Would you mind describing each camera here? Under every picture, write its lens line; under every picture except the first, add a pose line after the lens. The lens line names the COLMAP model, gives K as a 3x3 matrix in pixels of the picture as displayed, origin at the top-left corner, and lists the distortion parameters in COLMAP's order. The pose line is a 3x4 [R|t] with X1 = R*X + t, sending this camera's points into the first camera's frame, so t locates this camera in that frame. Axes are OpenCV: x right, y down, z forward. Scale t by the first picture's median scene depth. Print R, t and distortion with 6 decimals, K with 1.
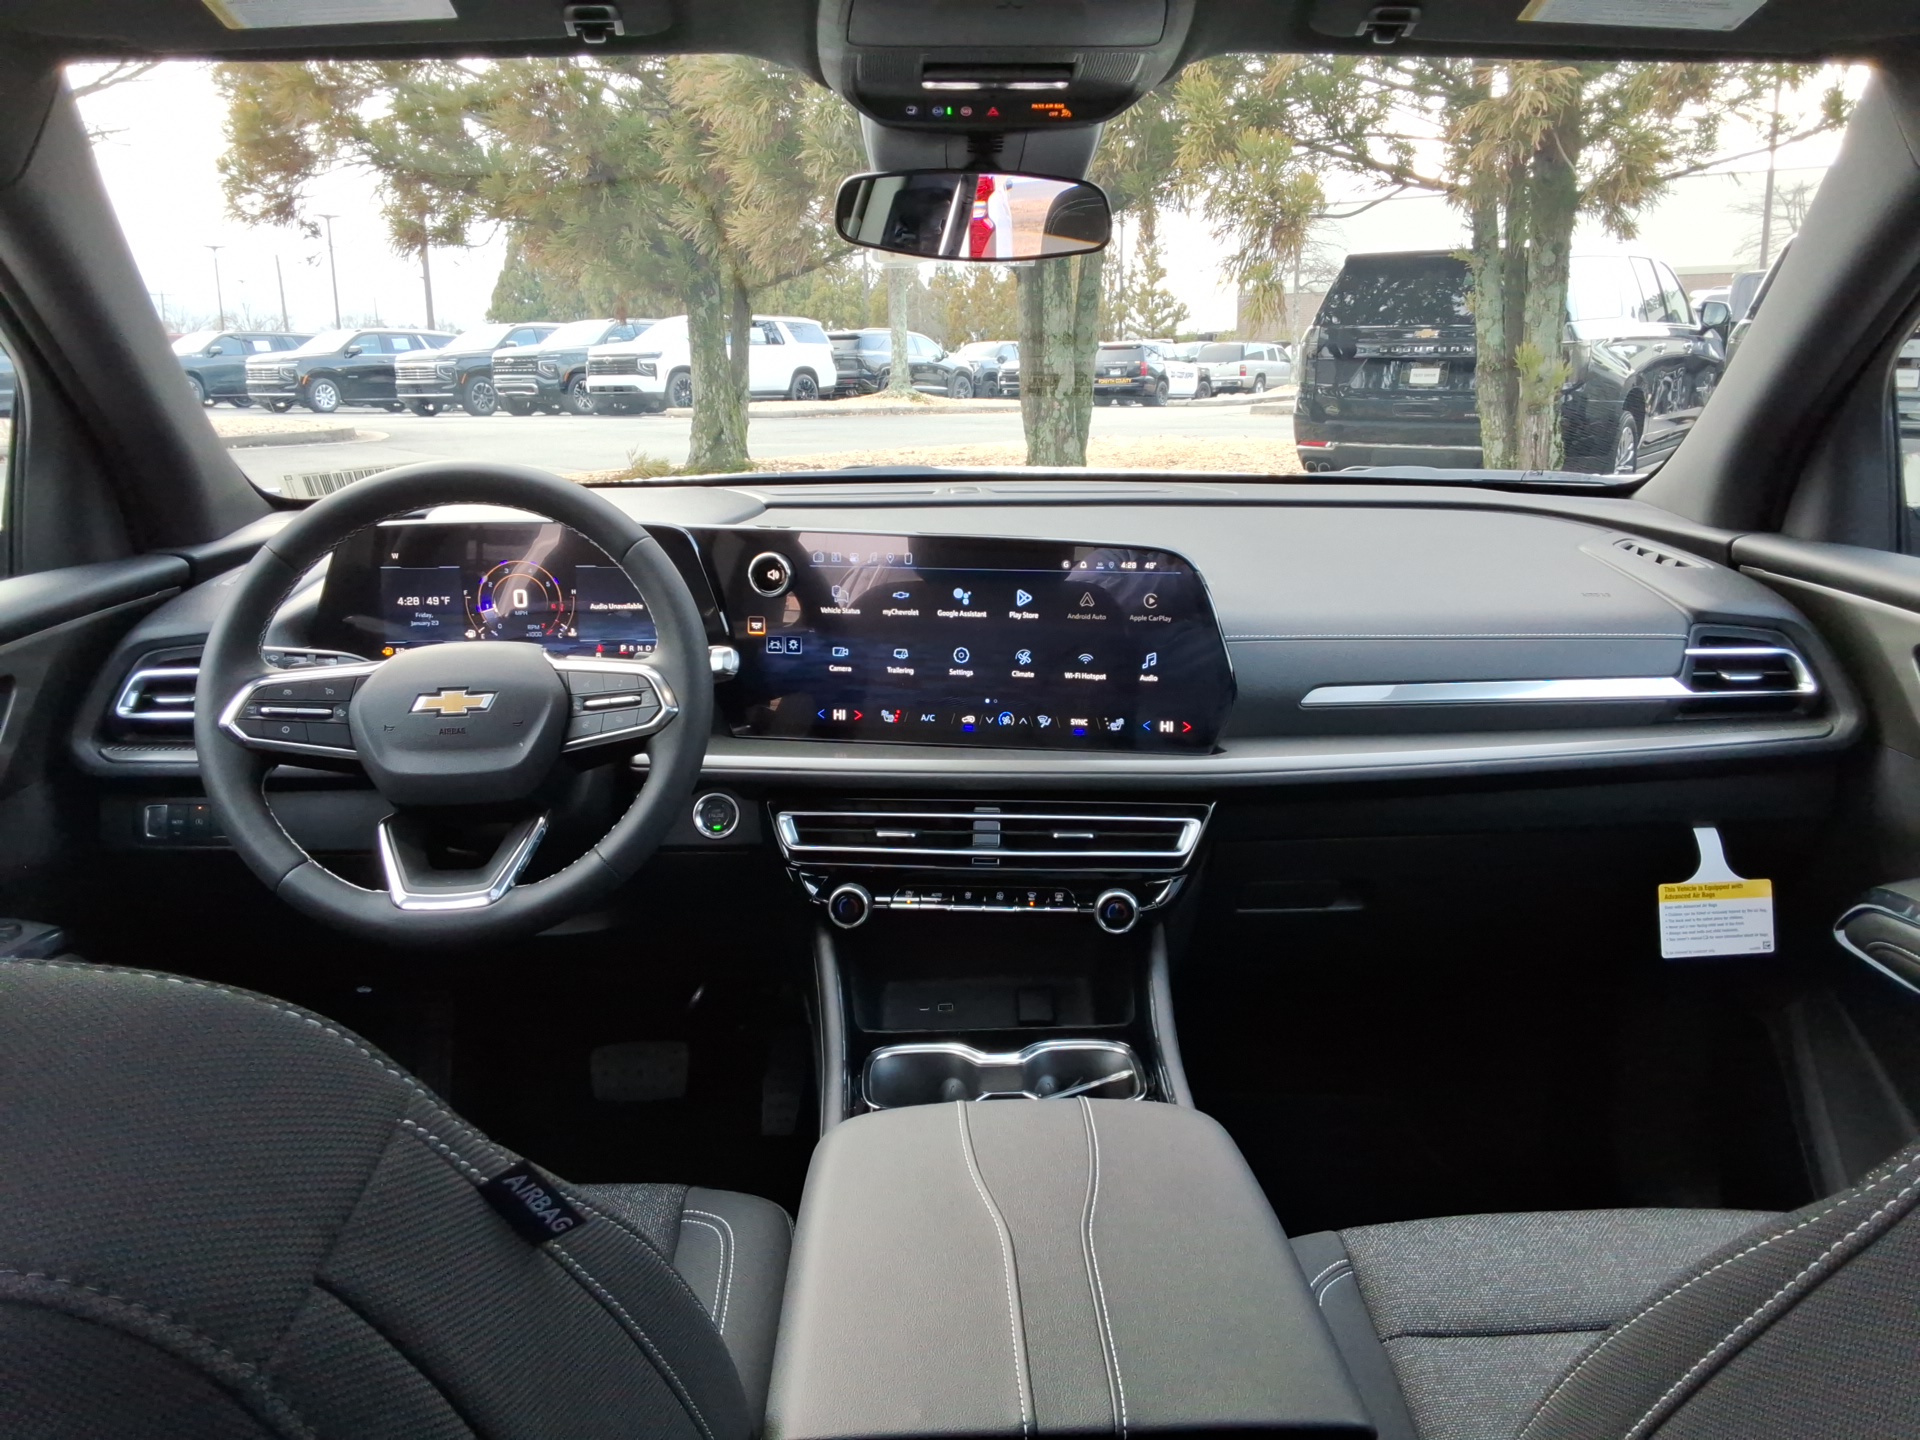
lens RADIAL K [[1548.4, 0, 973.9], [0, 1548.4, 693.0], [0, 0, 1]] dist [0.150926, -0.262735]
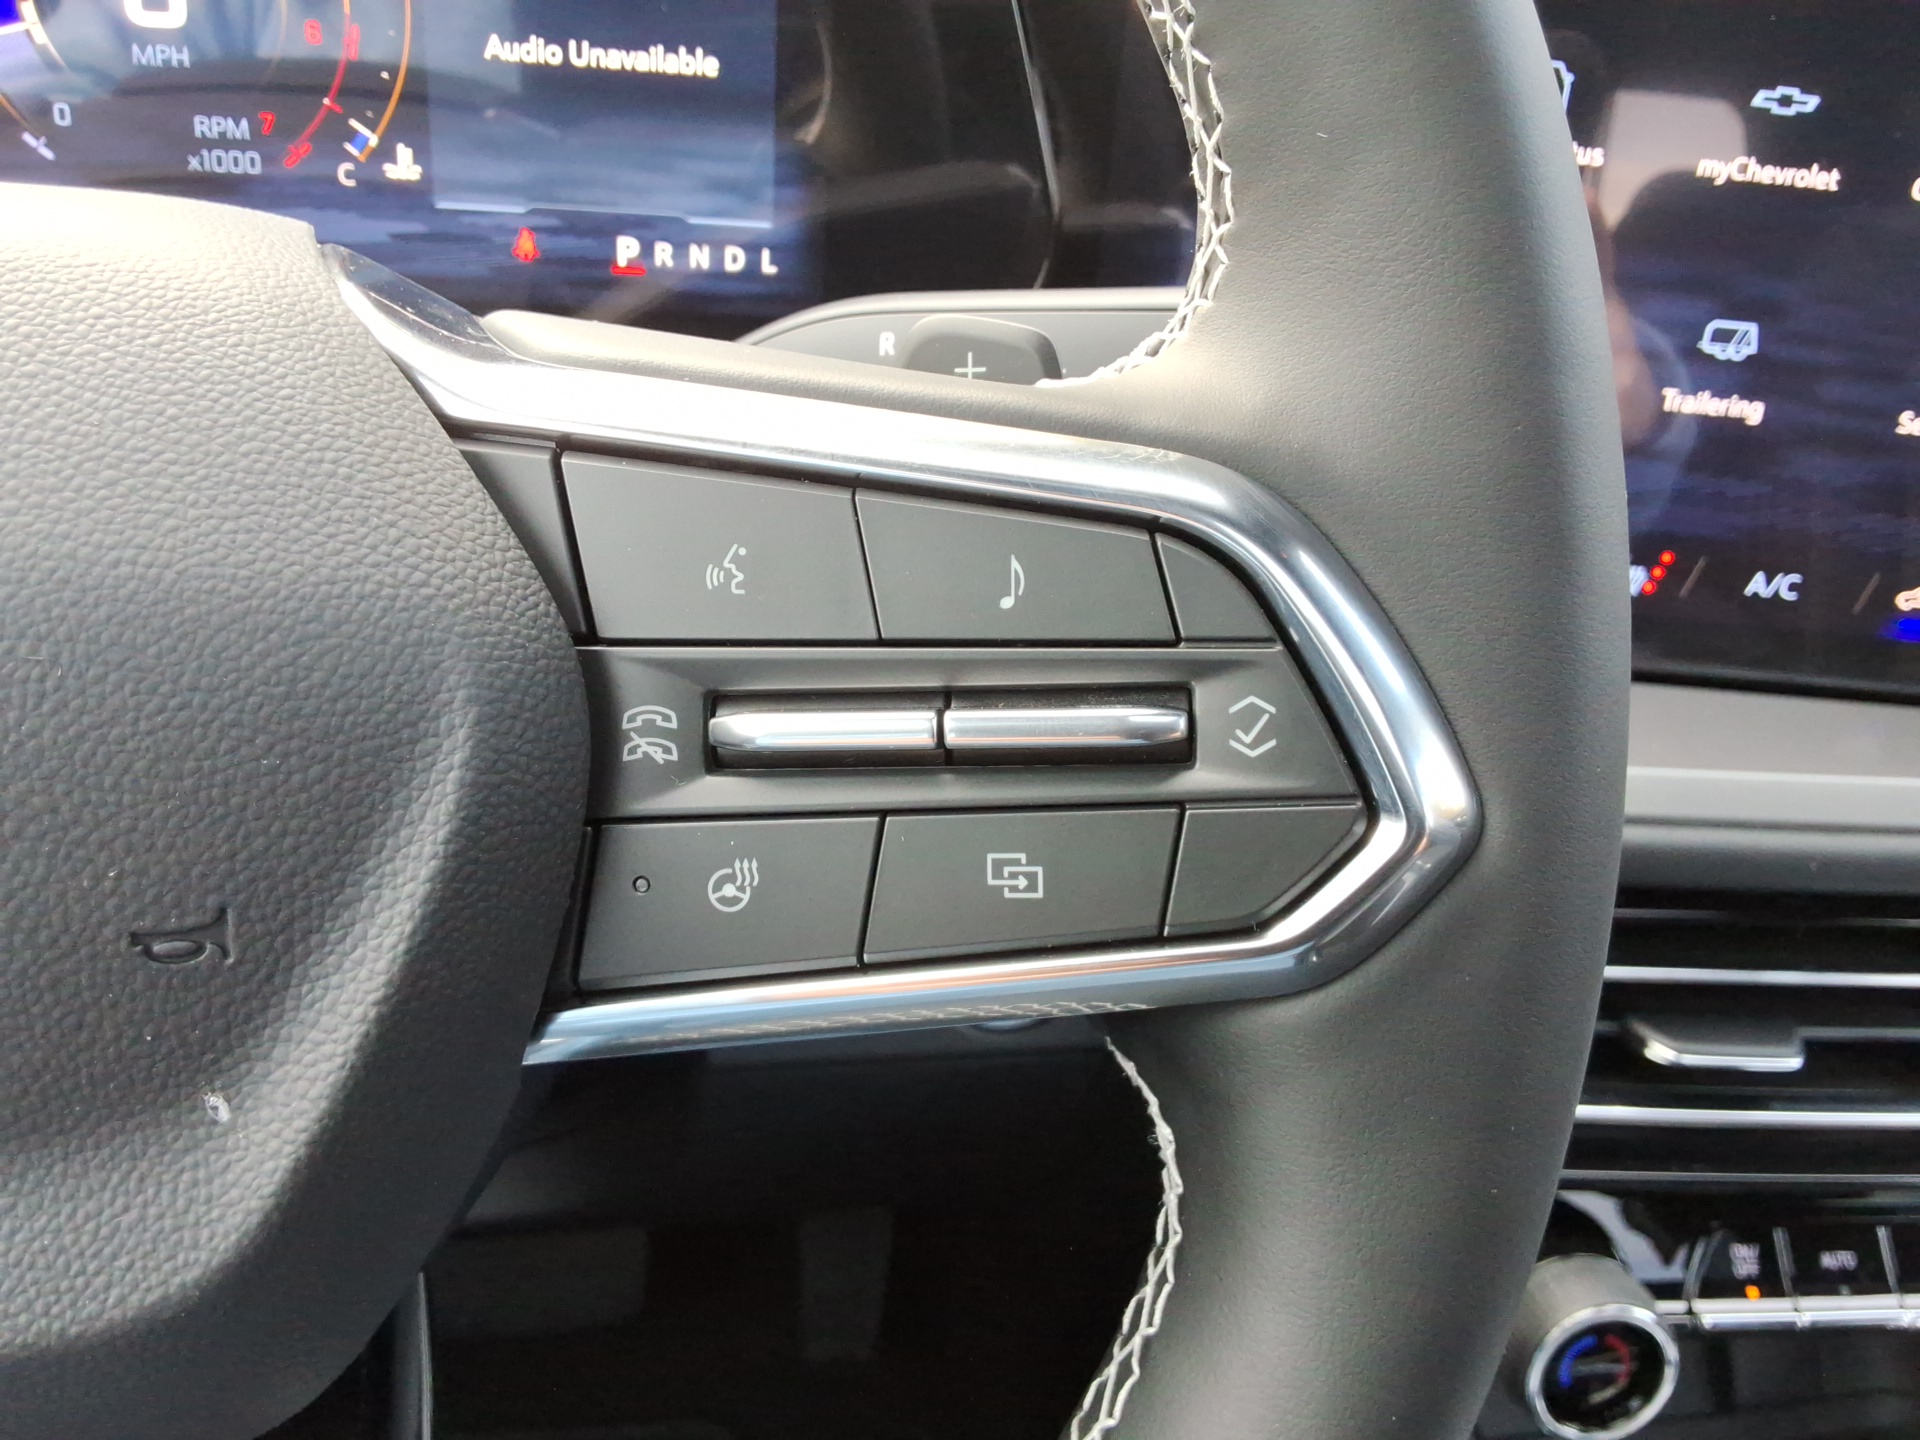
lens RADIAL K [[1548.4, 0, 973.9], [0, 1548.4, 693.0], [0, 0, 1]] dist [0.150926, -0.262735]
pose [[0.983569, 0.012829, 0.180074, -0.226391], [-0.056658, 0.969010, 0.240436, -0.025600], [-0.171409, -0.246689, 0.953815, 0.785139]]
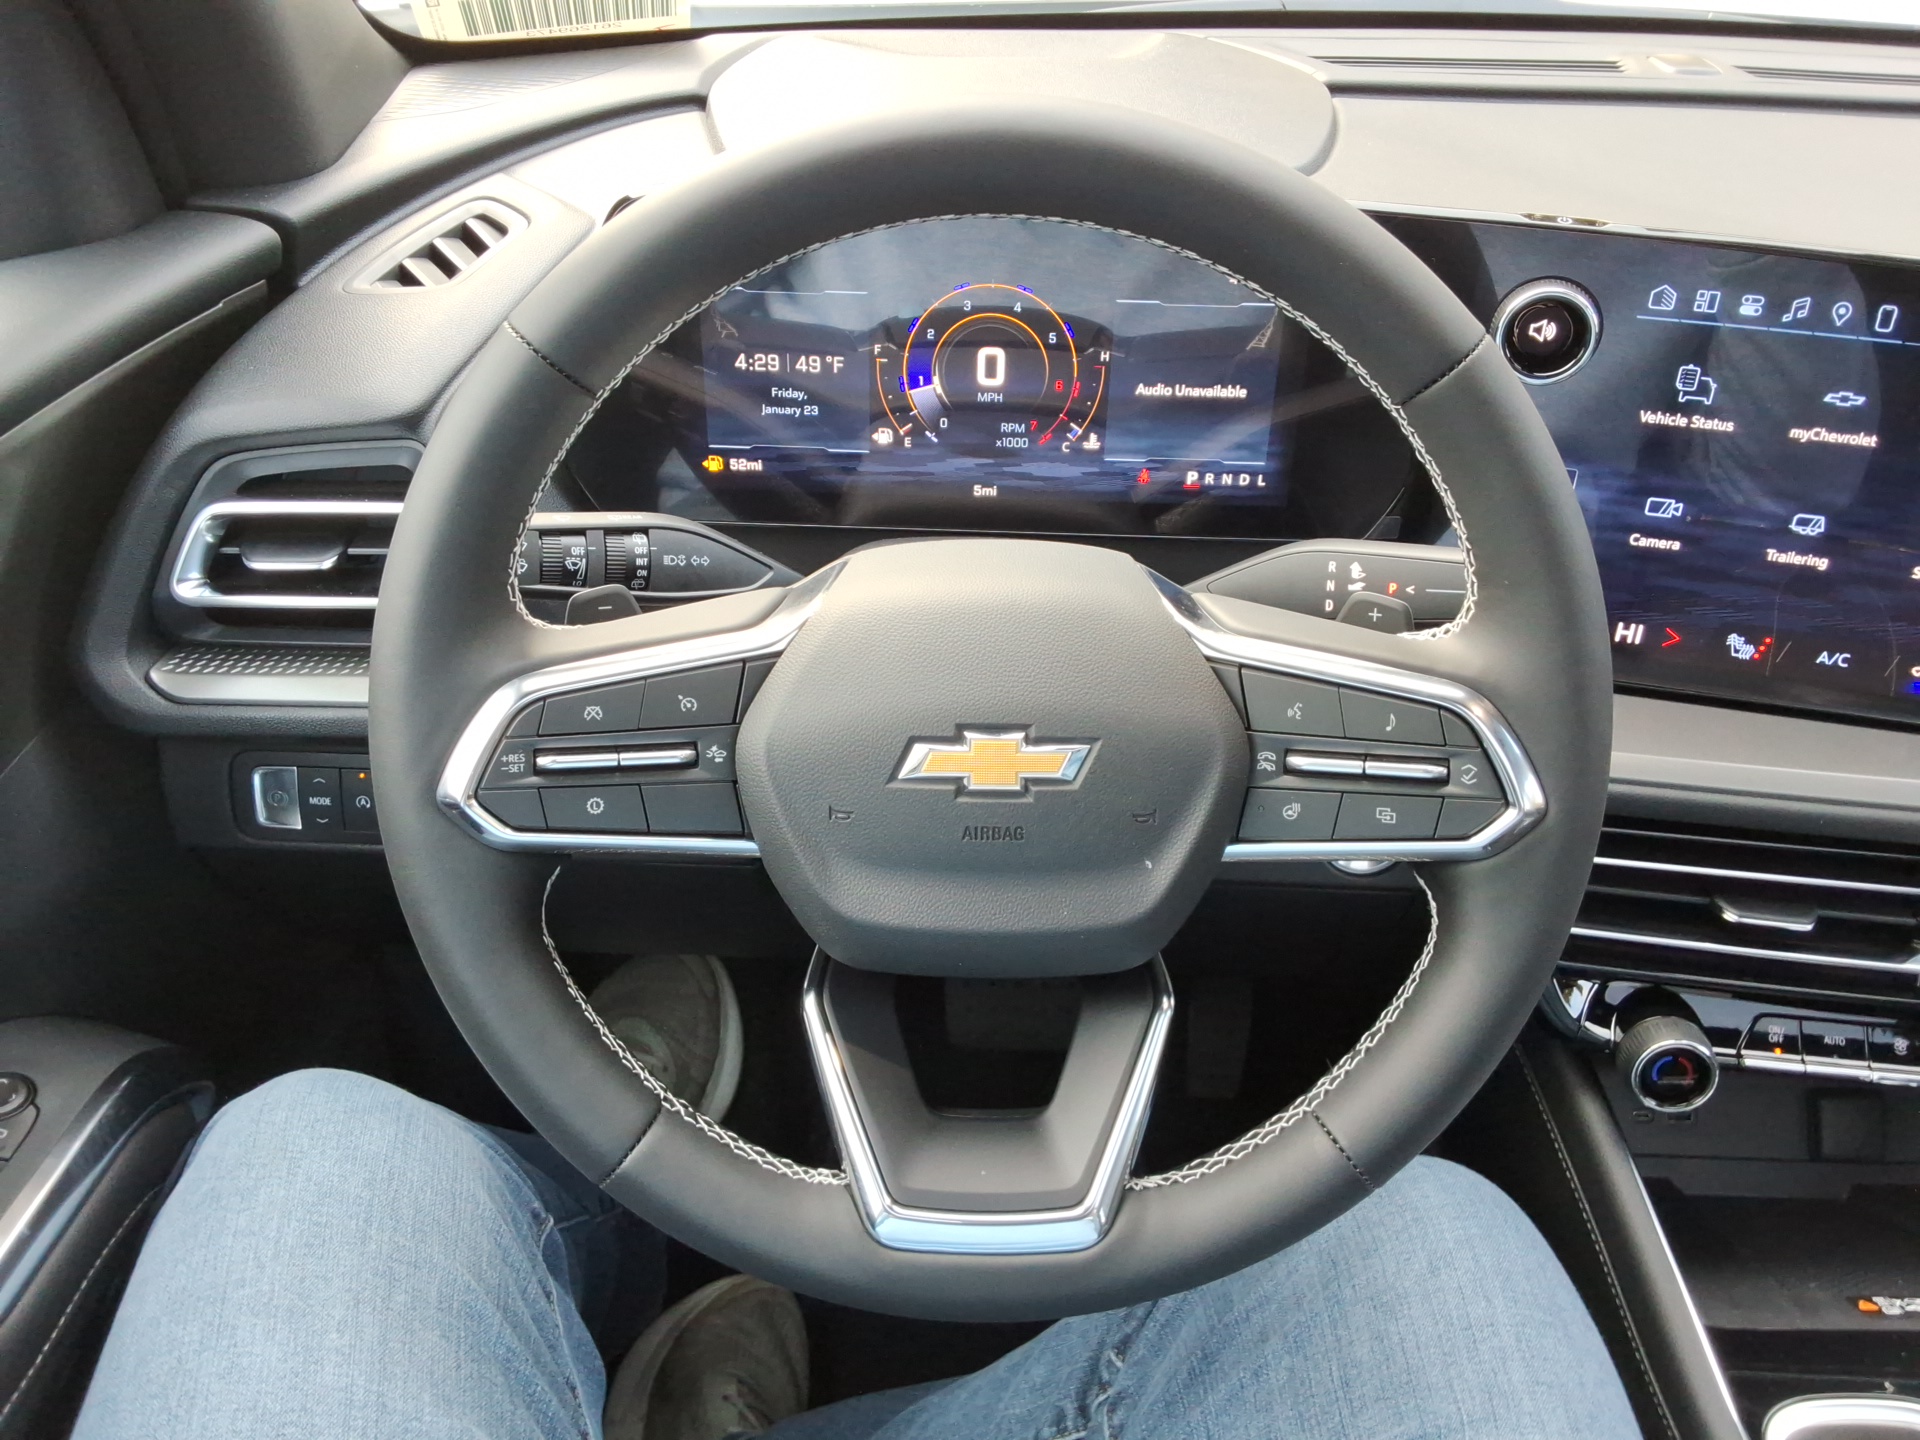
lens RADIAL K [[1548.4, 0, 973.9], [0, 1548.4, 693.0], [0, 0, 1]] dist [0.150926, -0.262735]
pose [[0.998370, 0.053694, -0.019328, -0.292650], [-0.044112, 0.940997, 0.335528, -0.129479], [0.036204, -0.334129, 0.941832, 0.554836]]
